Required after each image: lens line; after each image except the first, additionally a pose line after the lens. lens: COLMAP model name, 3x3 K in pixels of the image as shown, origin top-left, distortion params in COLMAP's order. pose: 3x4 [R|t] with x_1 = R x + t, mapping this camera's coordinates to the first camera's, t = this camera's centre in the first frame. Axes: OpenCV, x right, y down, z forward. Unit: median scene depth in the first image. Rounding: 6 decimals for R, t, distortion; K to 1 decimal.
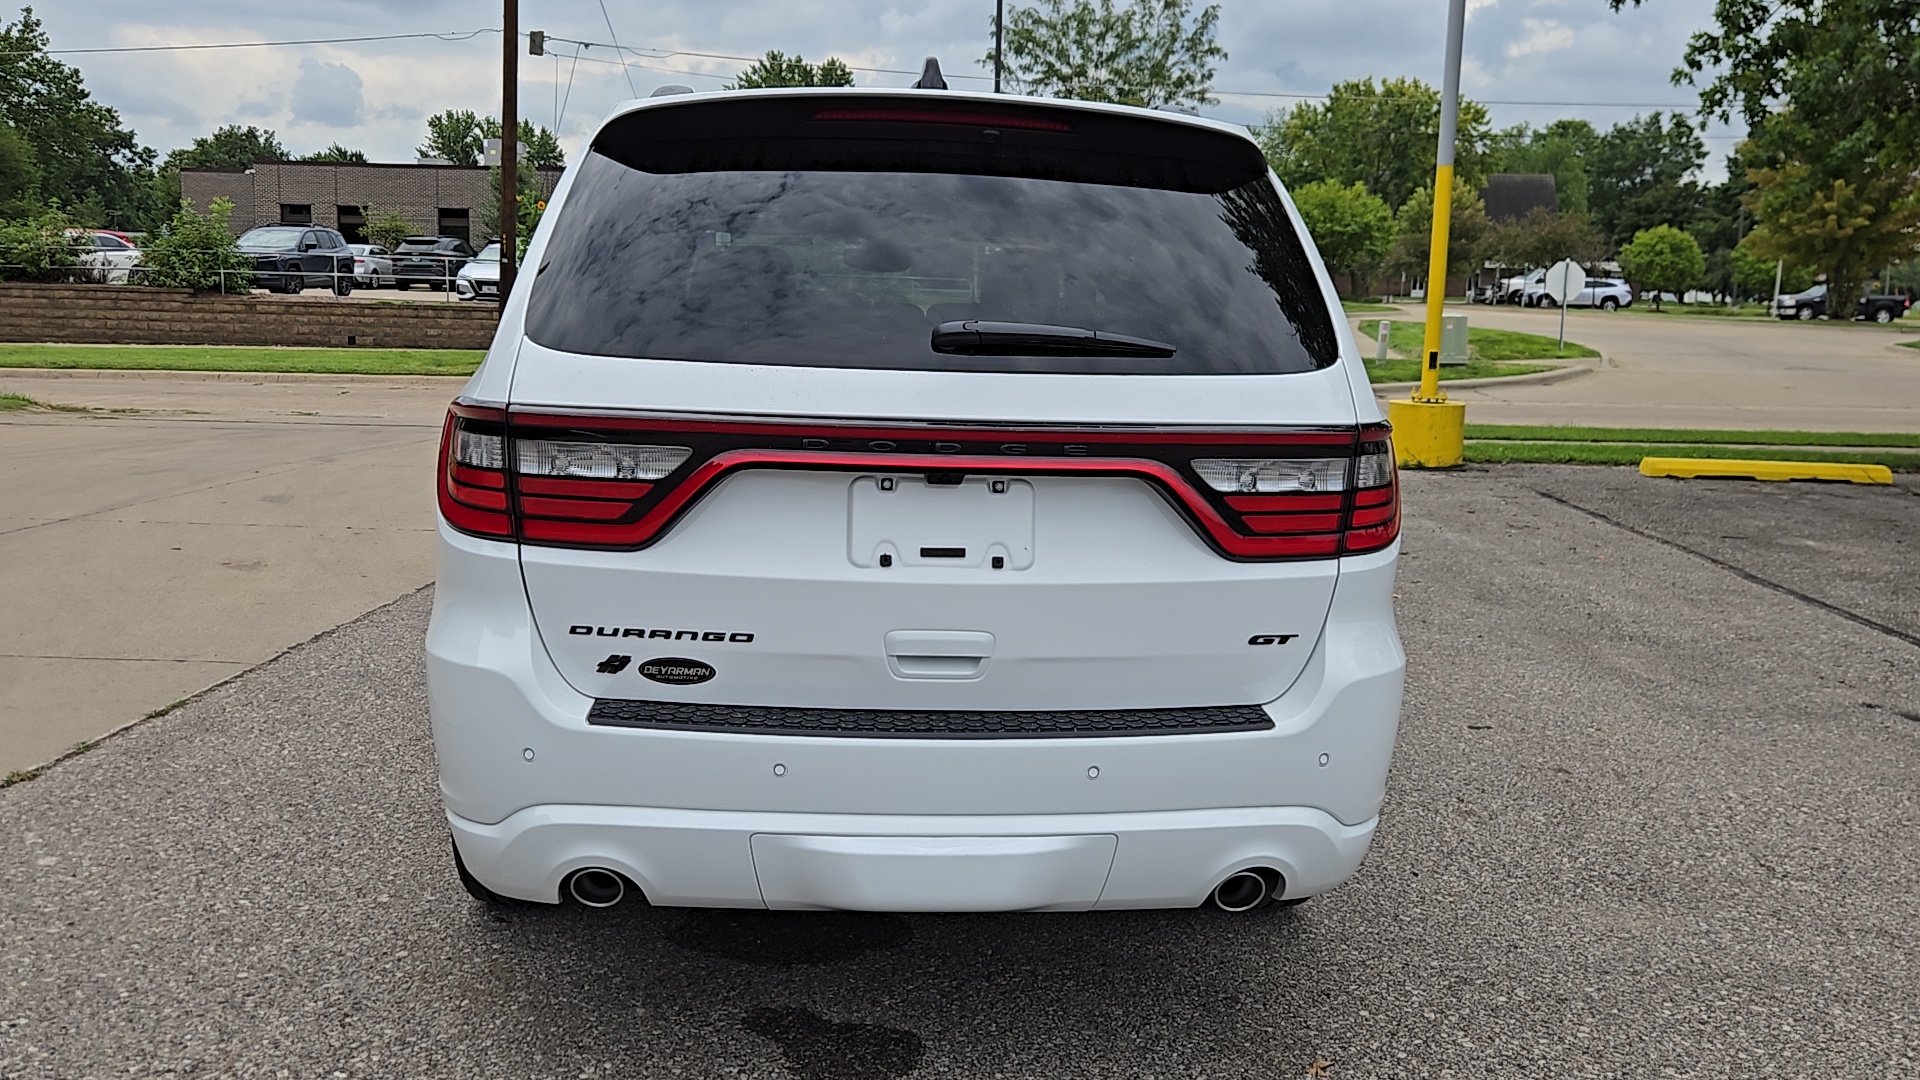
lens RADIAL K [[1607.8, 0, 956.2], [0, 1607.8, 556.1], [0, 0, 1]] dist [0.013887, -0.010867]
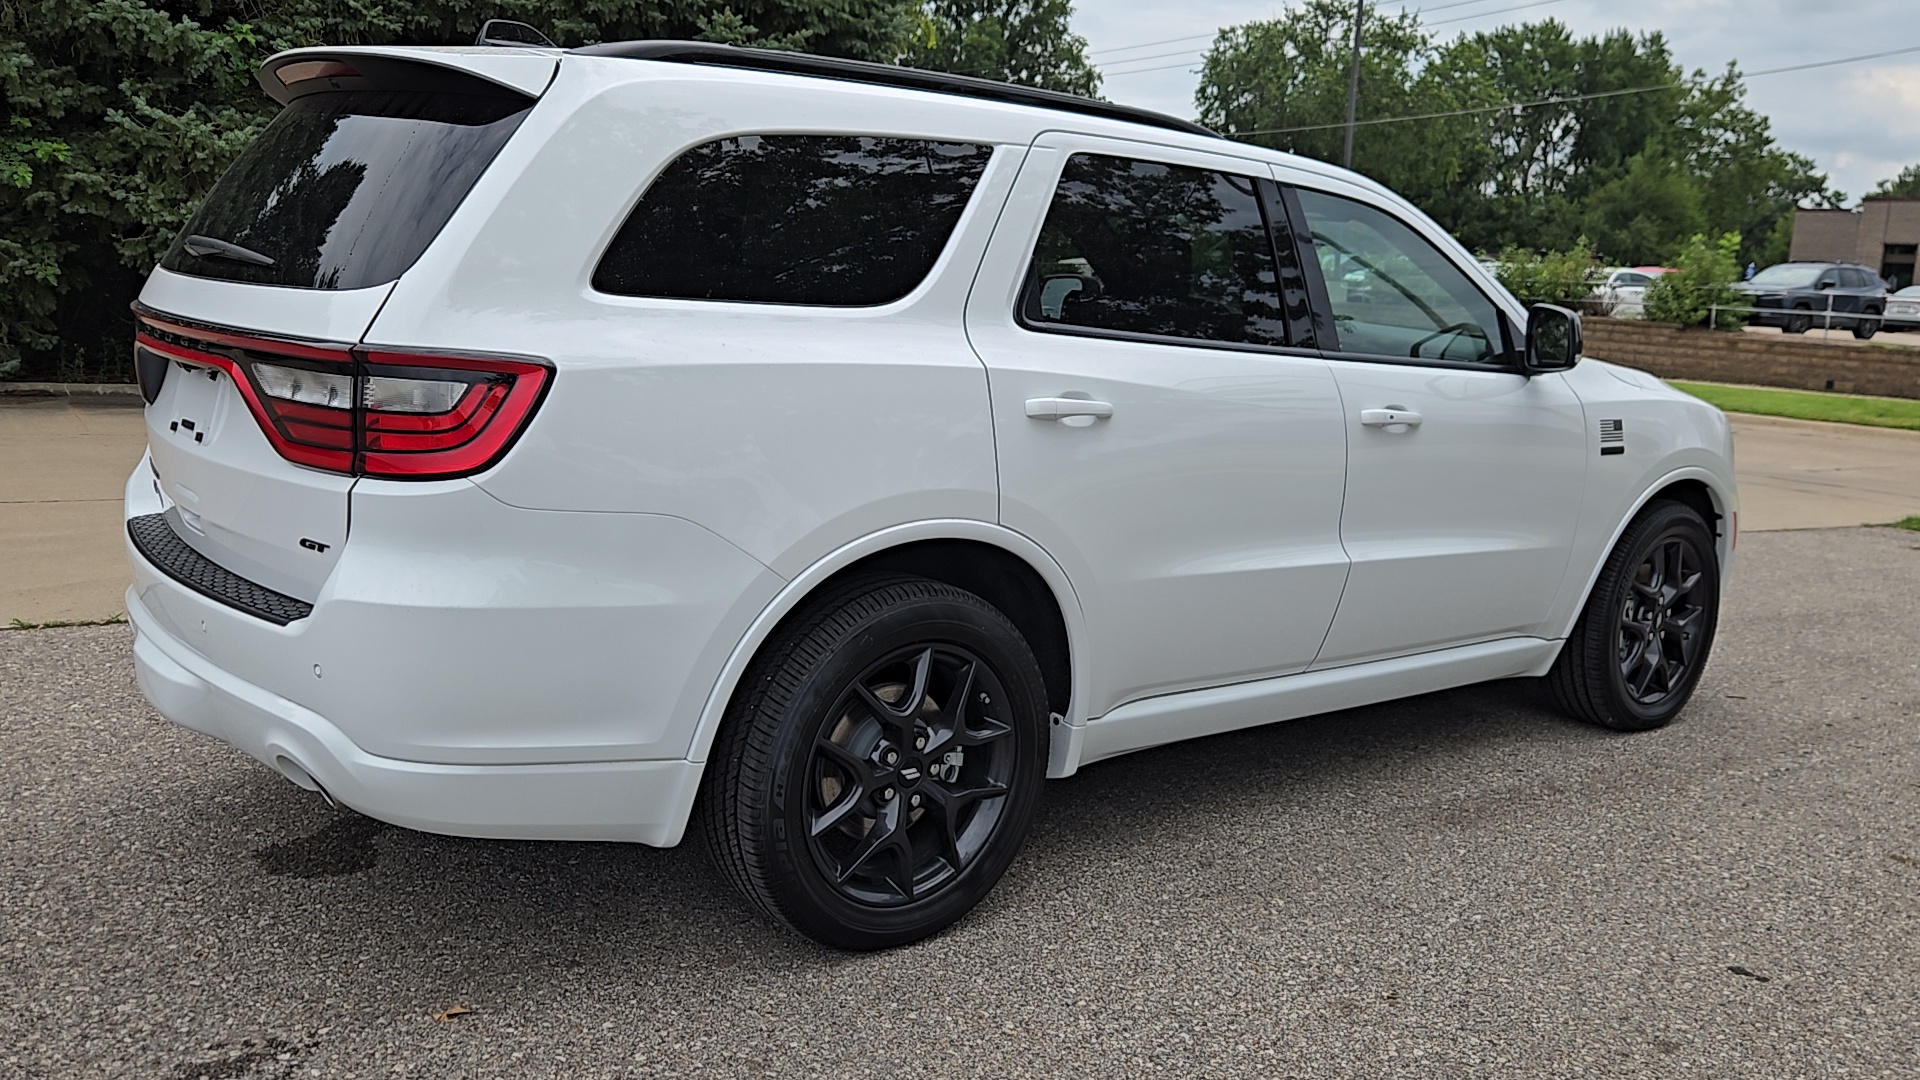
lens RADIAL K [[1607.8, 0, 942.9], [0, 1607.8, 536.2], [0, 0, 1]] dist [0.013887, -0.010867]
pose [[0.564407, 0.144882, -0.812683, 0.096706], [-0.176836, 0.982844, 0.052405, -0.006122], [0.806333, 0.114133, 0.580345, 0.054515]]
